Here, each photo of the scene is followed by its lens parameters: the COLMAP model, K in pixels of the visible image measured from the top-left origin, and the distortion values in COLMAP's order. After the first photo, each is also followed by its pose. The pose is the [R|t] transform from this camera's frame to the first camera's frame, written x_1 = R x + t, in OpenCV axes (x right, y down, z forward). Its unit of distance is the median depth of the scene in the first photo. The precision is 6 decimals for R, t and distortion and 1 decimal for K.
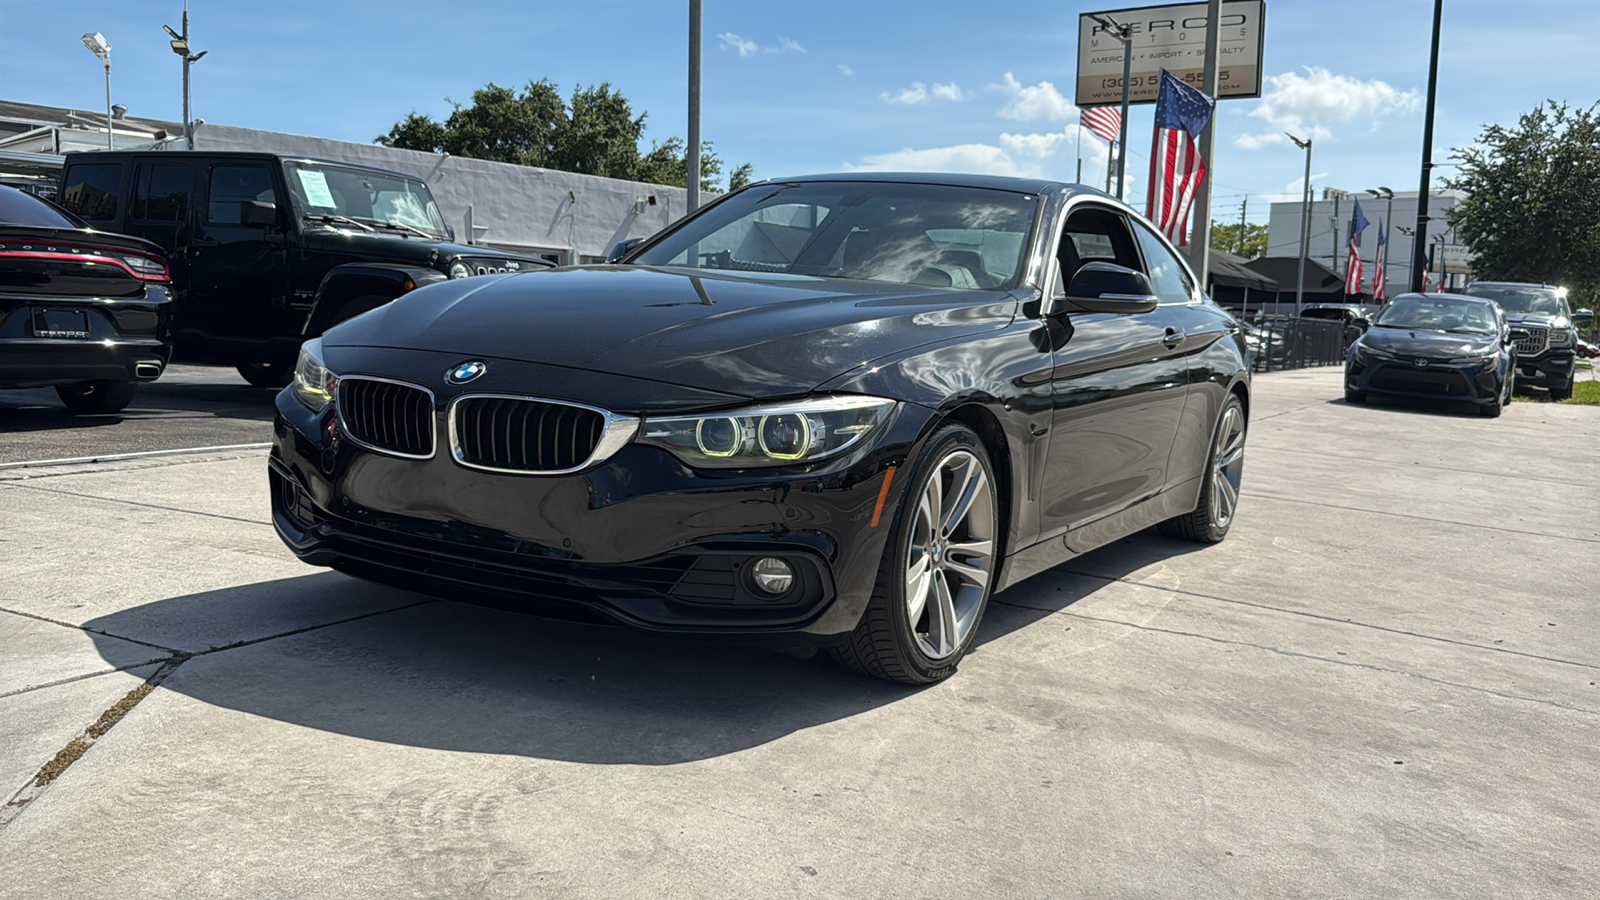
lens RADIAL K [[1329.2, 0, 800.8], [0, 1329.2, 479.2], [0, 0, 1]] dist [0.199117, -0.375698]
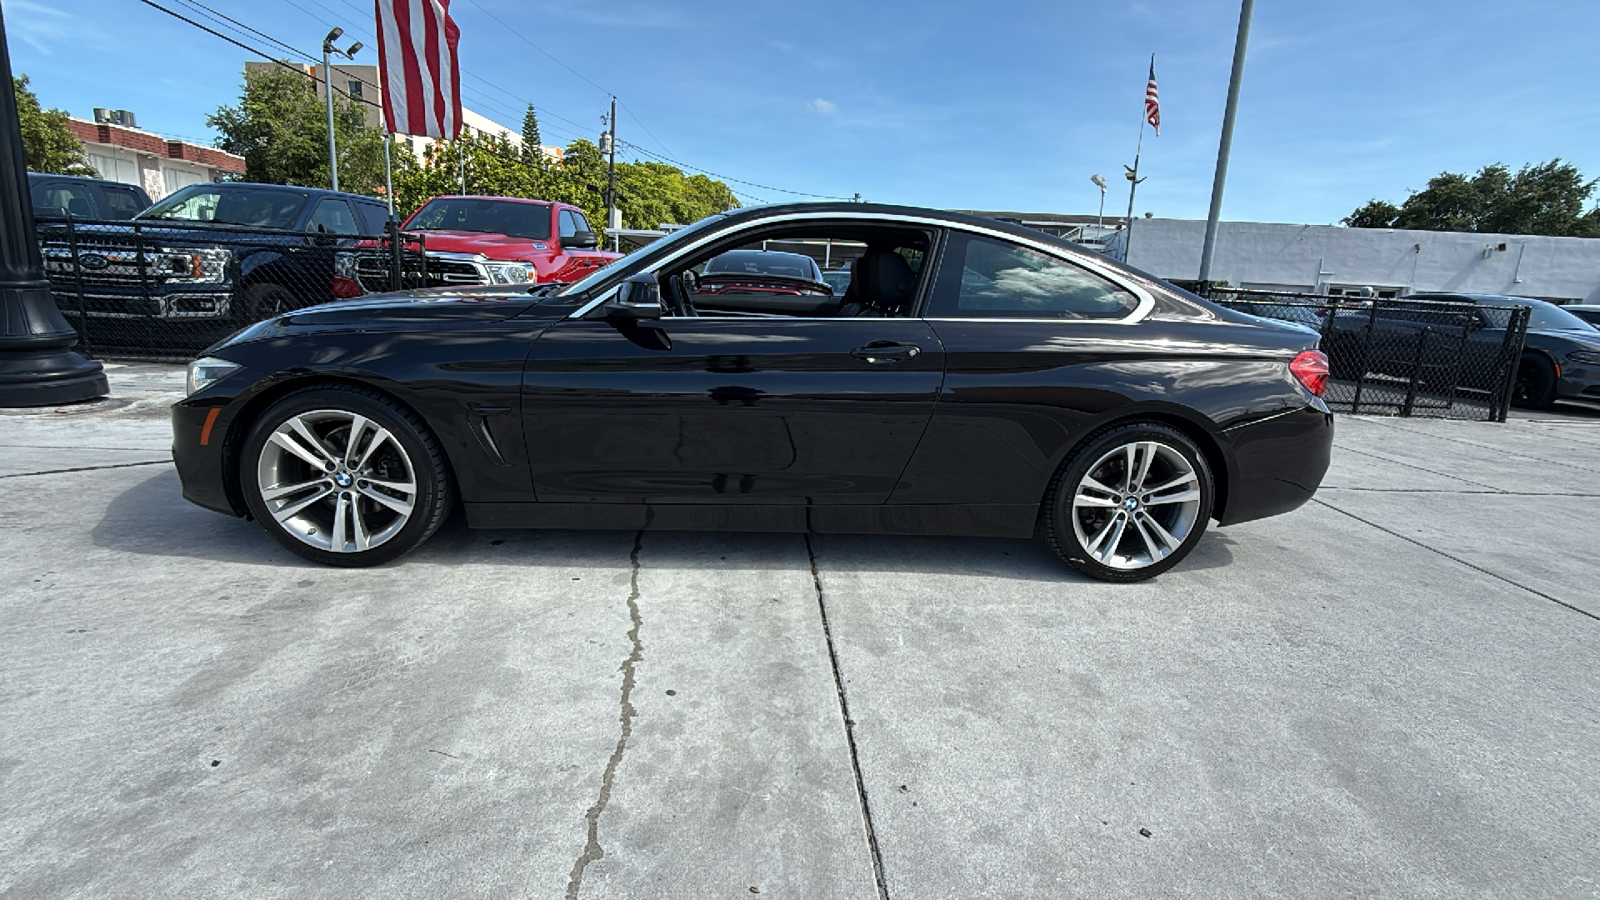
lens RADIAL K [[726.9, 0, 800.0], [0, 726.9, 450.0], [0, 0, 1]] dist [-0.001208, 0.000529]
pose [[0.584815, 0.166973, -0.793796, 0.083863], [-0.131140, 0.985173, 0.110614, -0.010220], [0.800496, 0.039410, 0.598041, 0.079859]]
